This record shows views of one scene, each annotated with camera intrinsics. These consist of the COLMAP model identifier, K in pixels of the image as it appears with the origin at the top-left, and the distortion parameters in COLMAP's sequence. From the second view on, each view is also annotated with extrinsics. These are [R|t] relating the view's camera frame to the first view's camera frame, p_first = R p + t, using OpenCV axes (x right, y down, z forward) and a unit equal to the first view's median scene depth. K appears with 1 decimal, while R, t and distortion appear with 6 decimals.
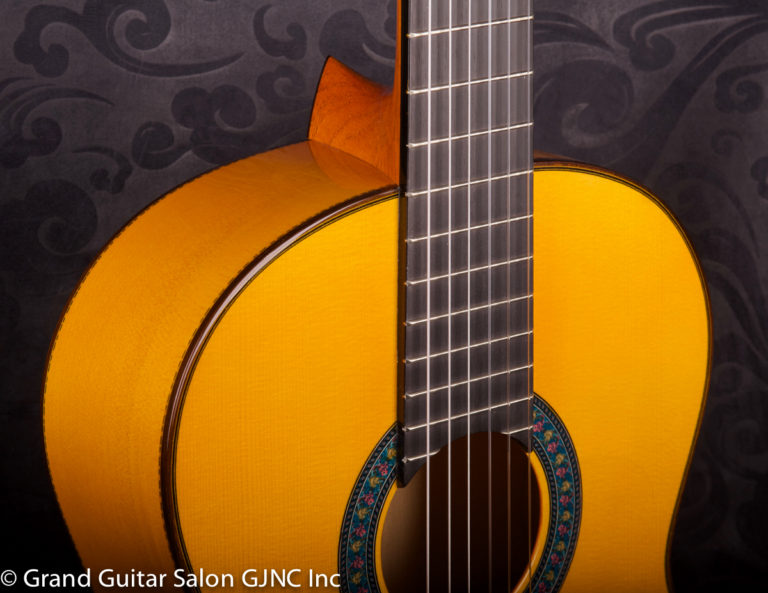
lens RADIAL K [[2413.4, 0, 376.1], [0, 2413.4, 307.1], [0, 0, 1]] dist [0.290153, 0.889894]
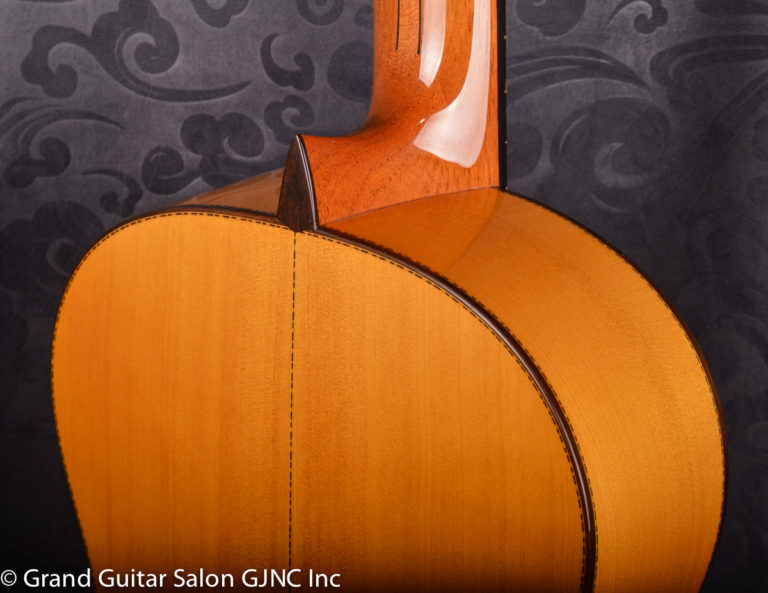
lens RADIAL K [[2413.4, 0, 376.1], [0, 2413.4, 307.1], [0, 0, 1]] dist [0.290153, 0.889894]
pose [[0.987344, 0.052524, -0.149645, 0.143529], [-0.048003, 0.998280, 0.033668, -0.049077], [0.151156, -0.026059, 0.988166, 0.045383]]
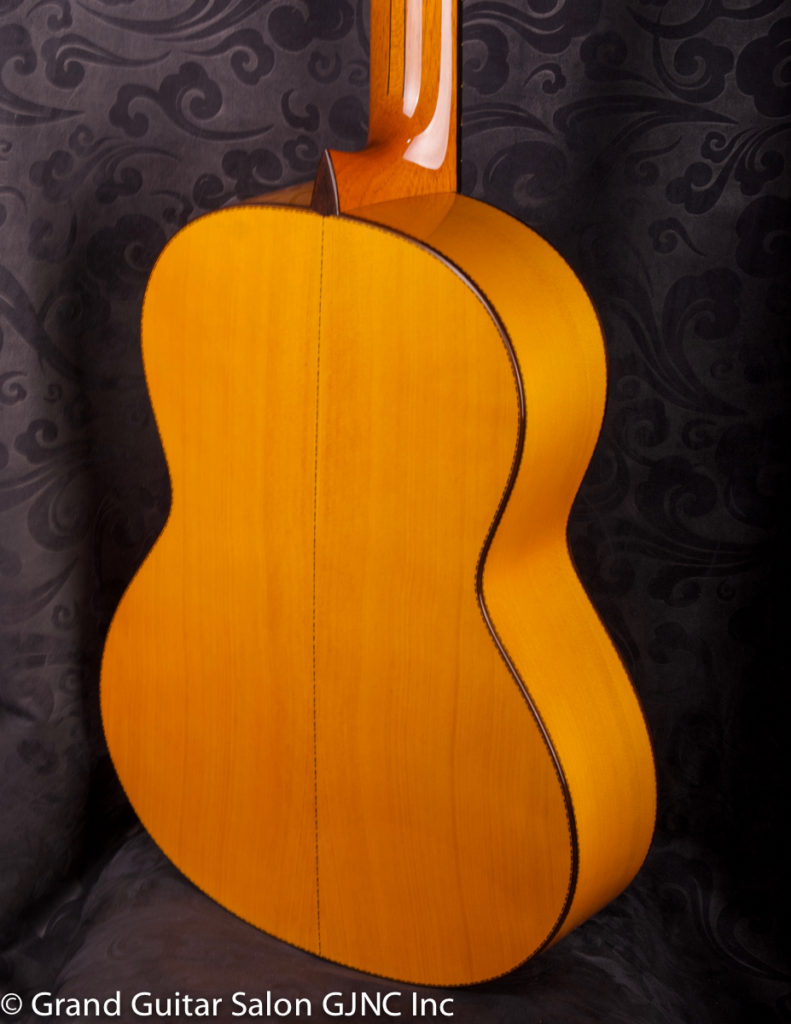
lens RADIAL K [[2366.7, 0, 375.0], [0, 2366.7, 647.3], [0, 0, 1]] dist [0.143236, 0.329408]
pose [[0.994736, 0.058359, -0.084231, 0.131866], [-0.049080, 0.992905, 0.108311, 0.039070], [0.089955, -0.103607, 0.990542, -0.358102]]
